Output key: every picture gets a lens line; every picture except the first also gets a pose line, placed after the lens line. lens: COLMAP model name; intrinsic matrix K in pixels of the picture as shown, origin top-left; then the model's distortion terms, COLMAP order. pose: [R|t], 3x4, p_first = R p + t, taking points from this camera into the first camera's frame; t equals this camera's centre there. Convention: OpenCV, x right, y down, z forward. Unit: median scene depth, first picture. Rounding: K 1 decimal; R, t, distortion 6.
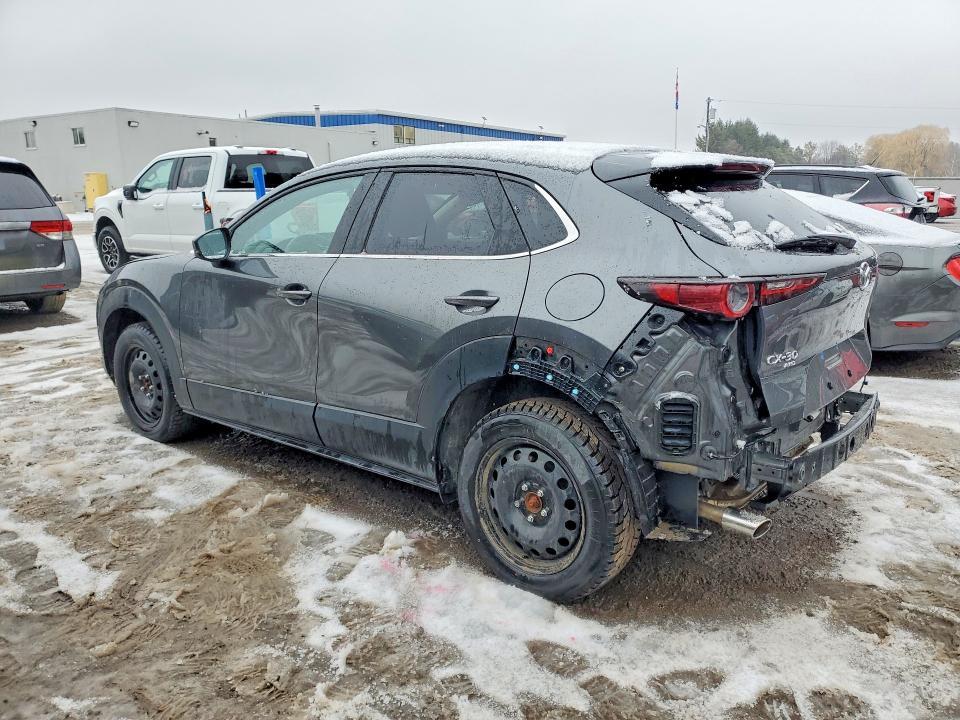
lens RADIAL K [[730.6, 0, 480.0], [0, 730.6, 360.0], [0, 0, 1]] dist [0.007223, 0.001260]
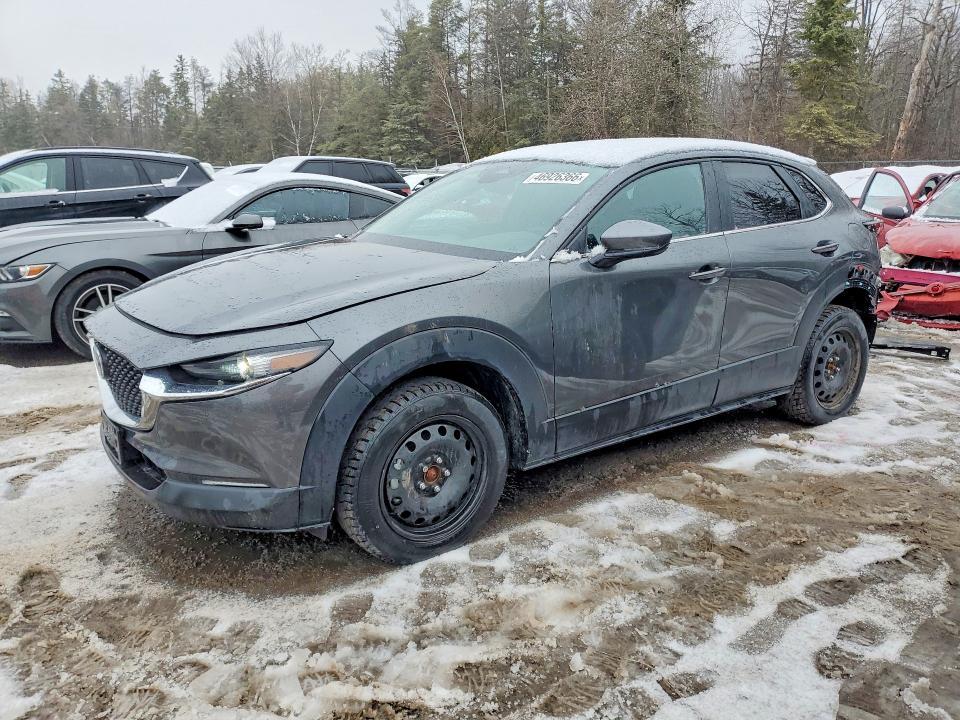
lens RADIAL K [[730.6, 0, 480.0], [0, 730.6, 360.0], [0, 0, 1]] dist [0.007223, 0.001260]
pose [[0.296963, -0.245419, 0.922812, -1.500721], [0.216524, 0.958542, 0.185243, -0.261888], [-0.930016, 0.144801, 0.337791, 1.050954]]
